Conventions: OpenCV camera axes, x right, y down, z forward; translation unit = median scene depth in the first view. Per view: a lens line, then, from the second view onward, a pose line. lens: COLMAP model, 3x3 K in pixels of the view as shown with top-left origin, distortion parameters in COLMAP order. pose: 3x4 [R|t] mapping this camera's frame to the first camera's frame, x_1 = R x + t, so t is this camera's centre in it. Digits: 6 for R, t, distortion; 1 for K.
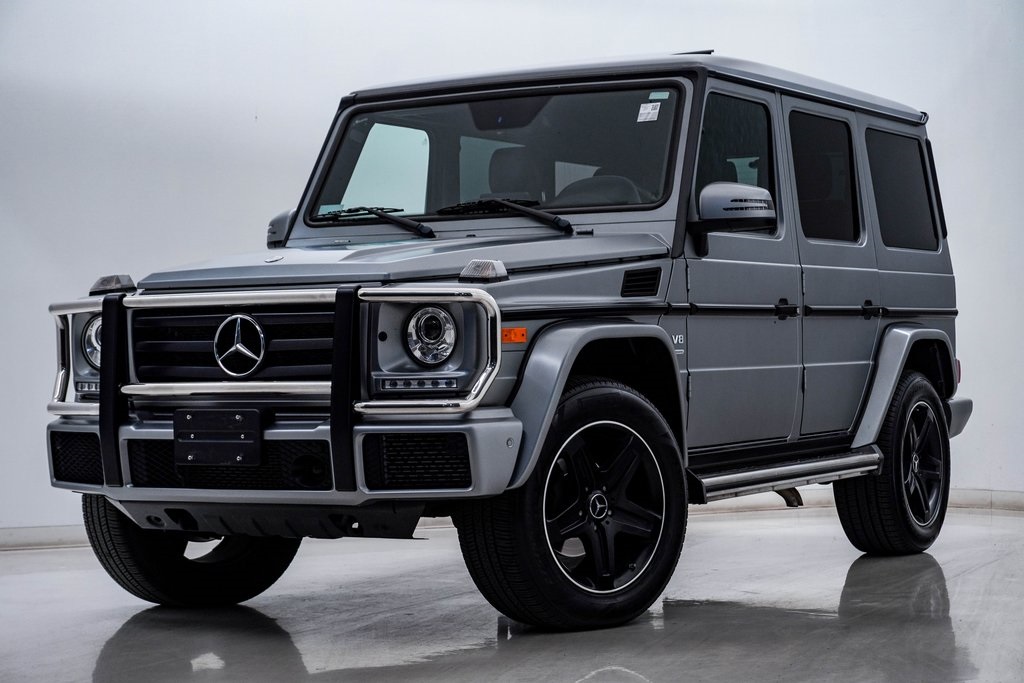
lens RADIAL K [[2176.4, 0, 506.4], [0, 2176.4, 335.8], [0, 0, 1]] dist [0.004035, 0.000000]
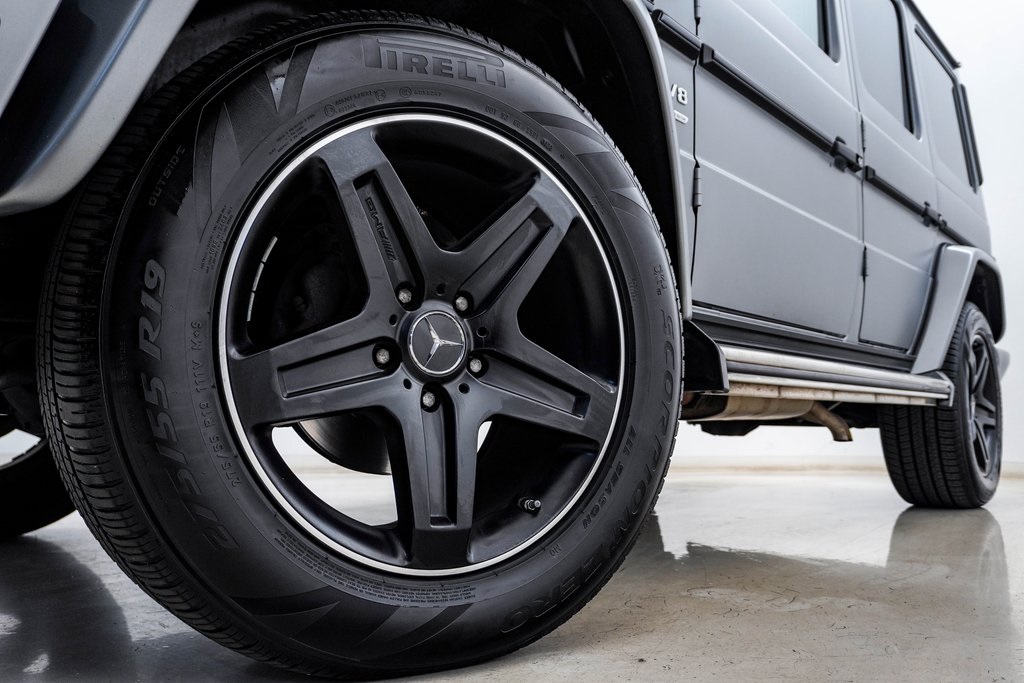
lens RADIAL K [[908.5, 0, 508.5], [0, 908.5, 340.2], [0, 0, 1]] dist [-0.010650, -0.012811]
pose [[0.988622, 0.014665, -0.149702, 0.078378], [-0.025946, 0.996944, -0.073683, 0.088992], [0.148164, 0.076729, 0.985982, 0.841497]]
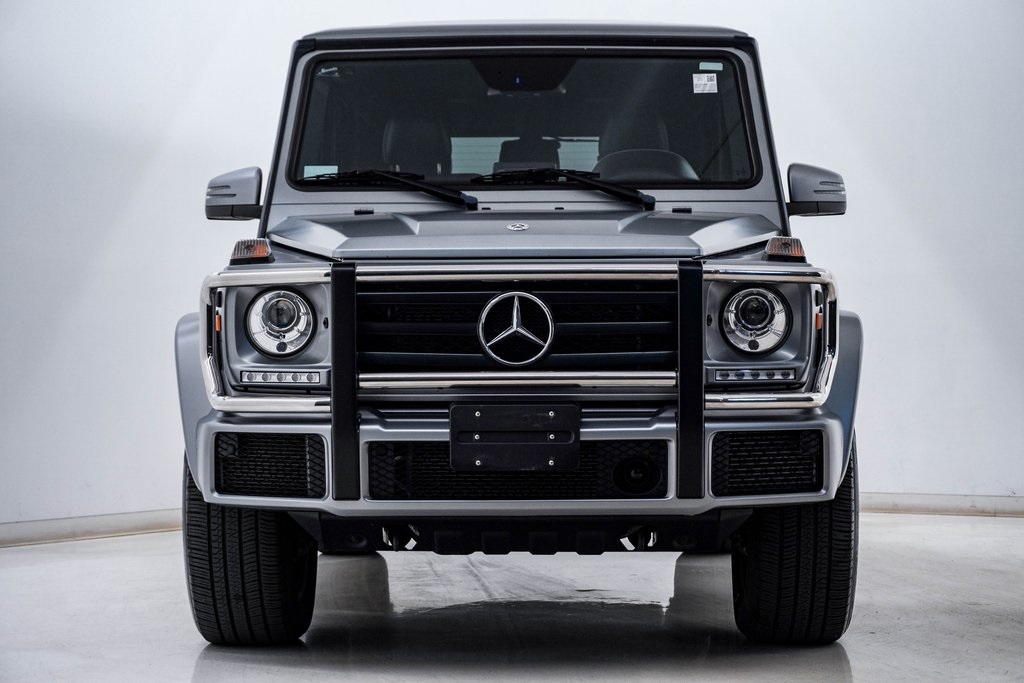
lens RADIAL K [[2176.4, 0, 545.9], [0, 2176.4, 328.3], [0, 0, 1]] dist [0.004035, 0.000000]
pose [[0.873498, 0.013513, 0.486639, -0.508589], [-0.012771, 0.999907, -0.004841, 0.008129], [-0.486659, -0.001986, 0.873590, 0.253923]]
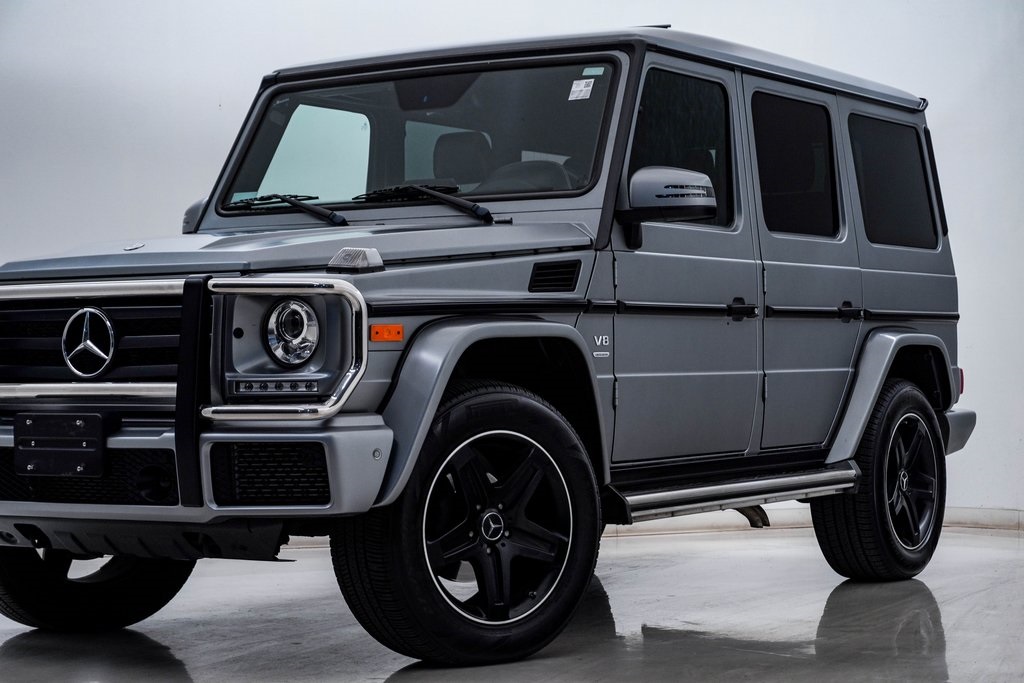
lens RADIAL K [[2176.4, 0, 505.3], [0, 2176.4, 334.8], [0, 0, 1]] dist [0.004035, 0.000000]
pose [[0.998777, 0.007097, -0.048927, 0.090238], [-0.007361, 0.999959, -0.005233, 0.004568], [0.048888, 0.005587, 0.998789, 0.110755]]
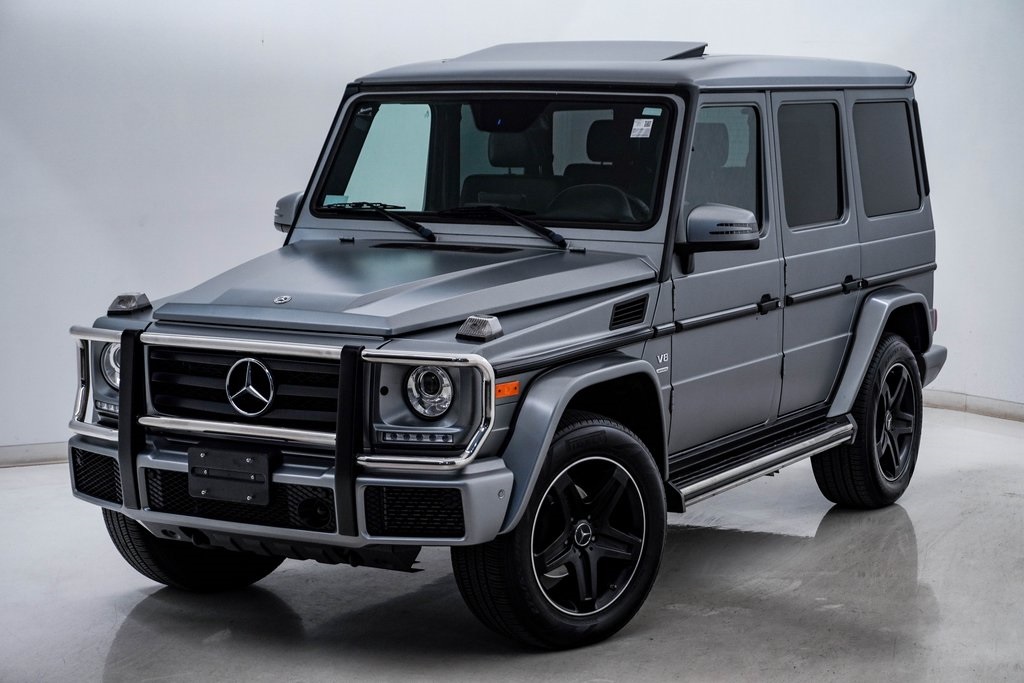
lens RADIAL K [[2176.4, 0, 512.0], [0, 2176.4, 348.9], [0, 0, 1]] dist [0.004035, 0.000000]
pose [[0.999818, 0.018613, 0.004091, 0.001145], [-0.018986, 0.991408, 0.129420, -0.150816], [-0.001647, -0.129474, 0.991581, -0.054528]]
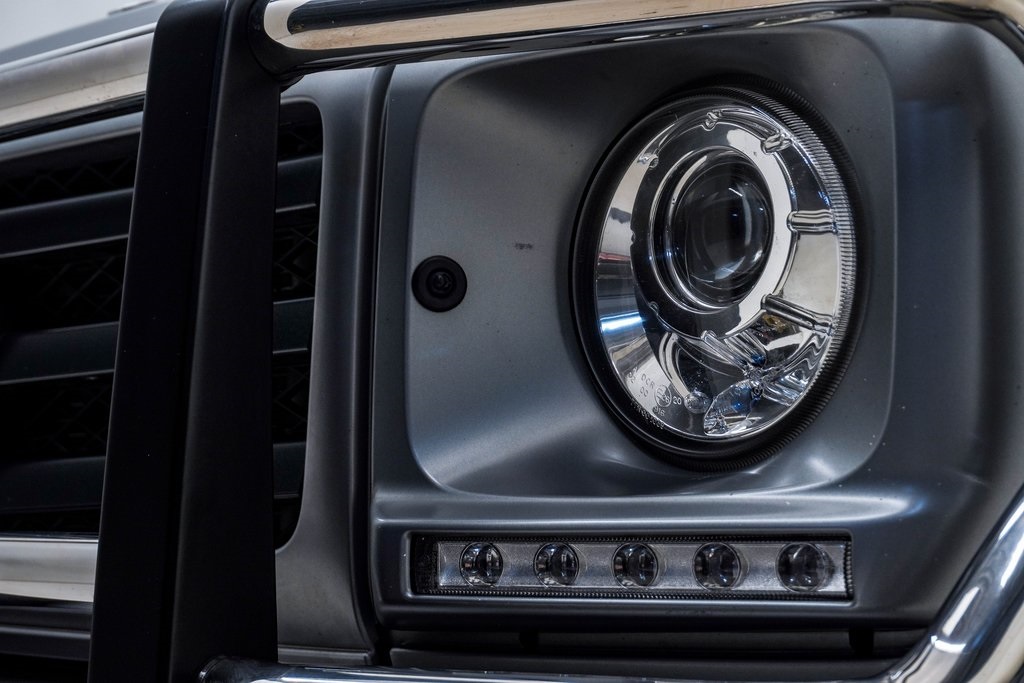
lens RADIAL K [[2176.4, 0, 513.5], [0, 2176.4, 339.0], [0, 0, 1]] dist [0.004035, 0.000000]
pose [[0.952446, -0.005397, -0.304658, 0.001208], [-0.014199, 0.997971, -0.062069, 0.014509], [0.304375, 0.063443, 0.950437, 0.790818]]
